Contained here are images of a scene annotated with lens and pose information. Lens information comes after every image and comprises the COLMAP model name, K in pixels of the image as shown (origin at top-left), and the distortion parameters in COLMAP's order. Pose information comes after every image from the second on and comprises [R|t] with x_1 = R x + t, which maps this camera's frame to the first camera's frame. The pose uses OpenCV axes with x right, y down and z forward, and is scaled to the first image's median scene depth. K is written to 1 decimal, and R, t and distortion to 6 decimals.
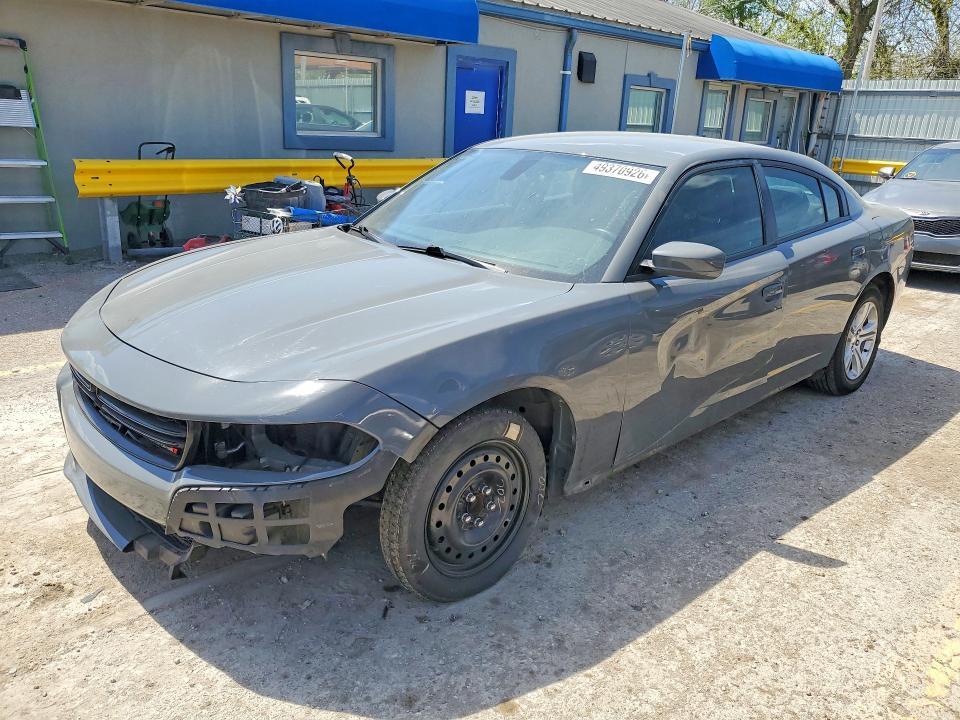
lens RADIAL K [[770.0, 0, 480.0], [0, 770.0, 360.0], [0, 0, 1]] dist [0.028733, 0.001969]
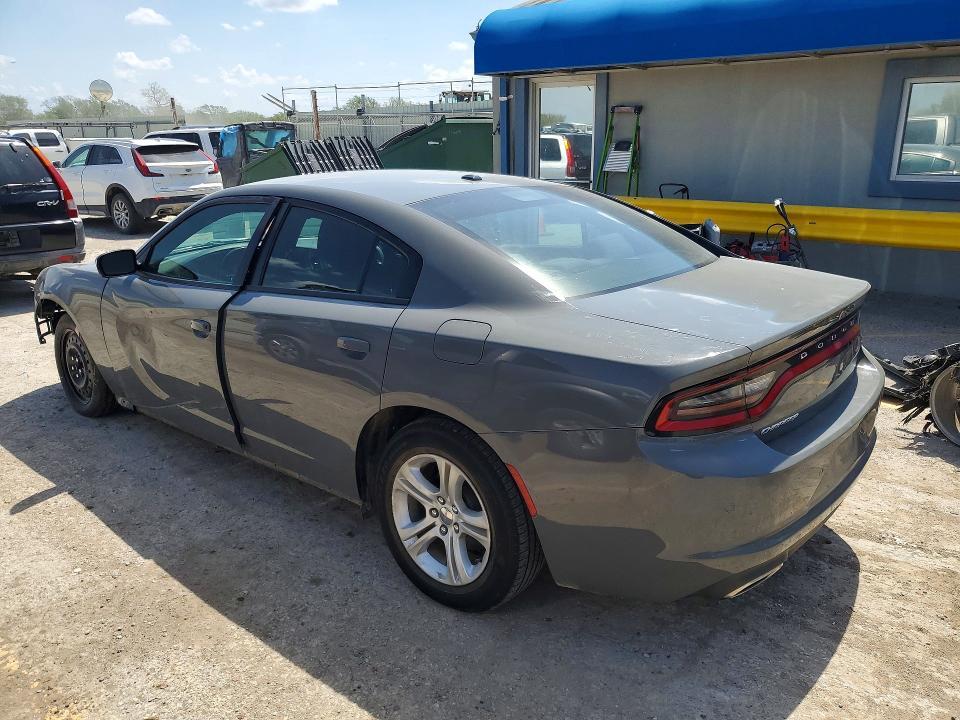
lens RADIAL K [[805.9, 0, 480.0], [0, 805.9, 360.0], [0, 0, 1]] dist [0.005836, 0.005282]
pose [[0.055494, 0.219239, -0.974092, 1.132018], [-0.299109, 0.934440, 0.193275, -0.276655], [0.952604, 0.280634, 0.117432, 1.004657]]
